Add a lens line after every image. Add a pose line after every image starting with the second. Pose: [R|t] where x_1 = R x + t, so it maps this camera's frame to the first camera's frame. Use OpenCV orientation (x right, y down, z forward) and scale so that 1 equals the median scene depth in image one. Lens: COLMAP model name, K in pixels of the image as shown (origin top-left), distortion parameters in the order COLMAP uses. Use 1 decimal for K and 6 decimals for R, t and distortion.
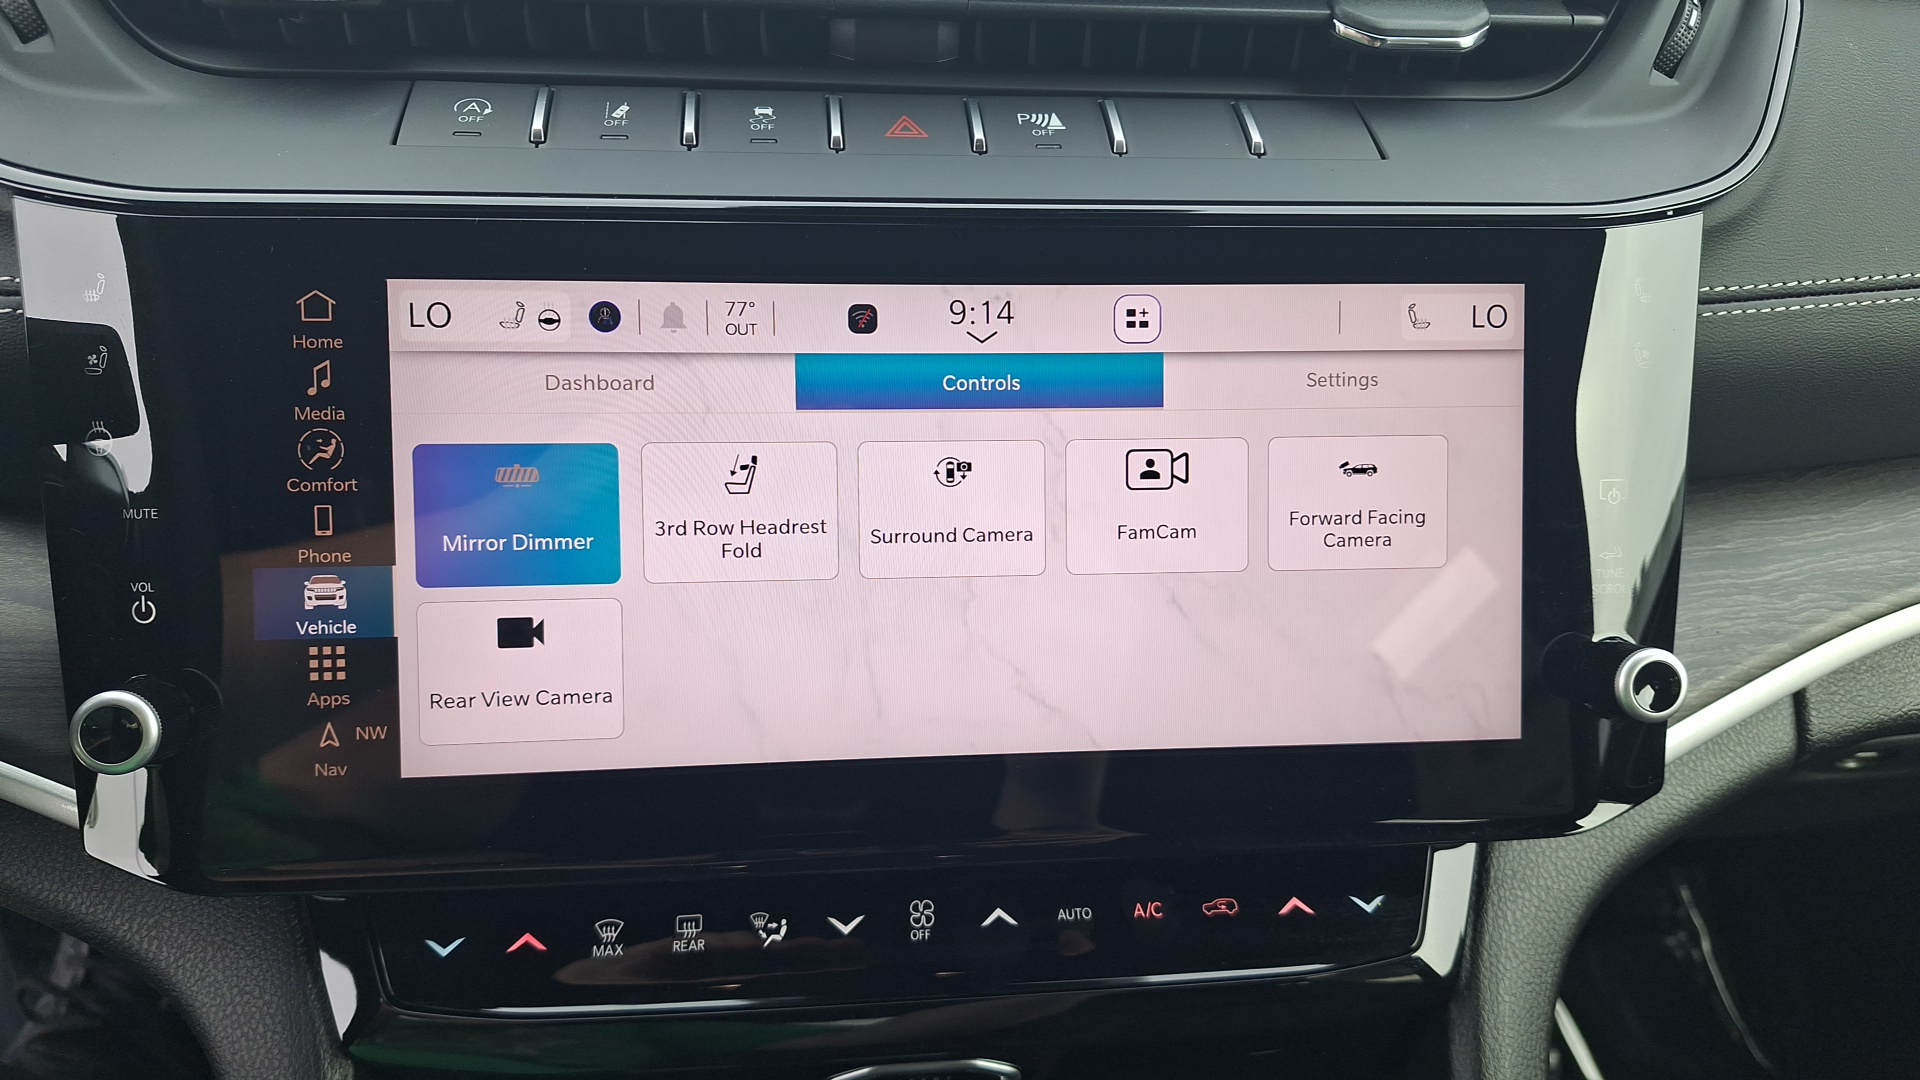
lens RADIAL K [[1346.9, 0, 947.6], [0, 1346.9, 575.7], [0, 0, 1]] dist [0.063310, -0.057316]
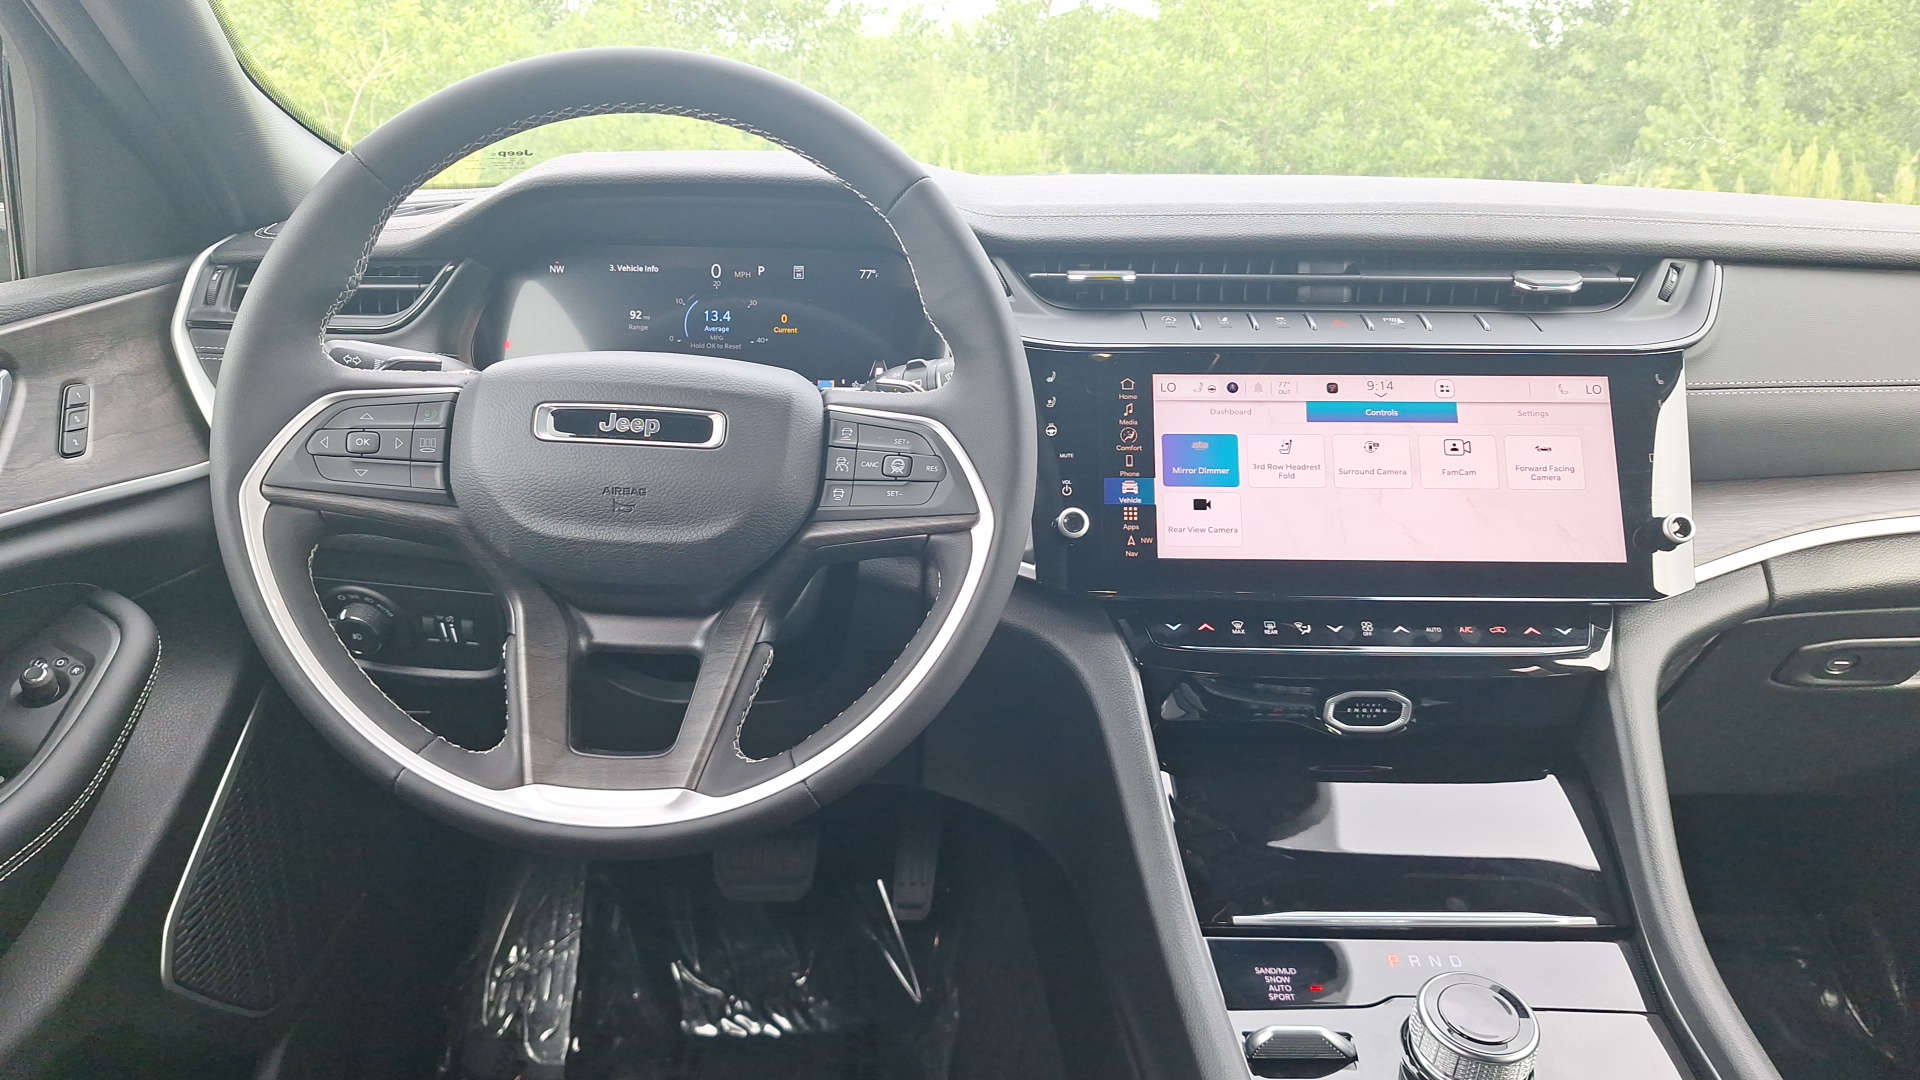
lens RADIAL K [[1346.9, 0, 955.8], [0, 1346.9, 544.4], [0, 0, 1]] dist [0.063310, -0.057316]
pose [[0.994866, -0.003960, -0.101120, -0.512272], [-0.023446, 0.963027, -0.268383, 0.792813], [0.098444, 0.269376, 0.957990, -1.428369]]
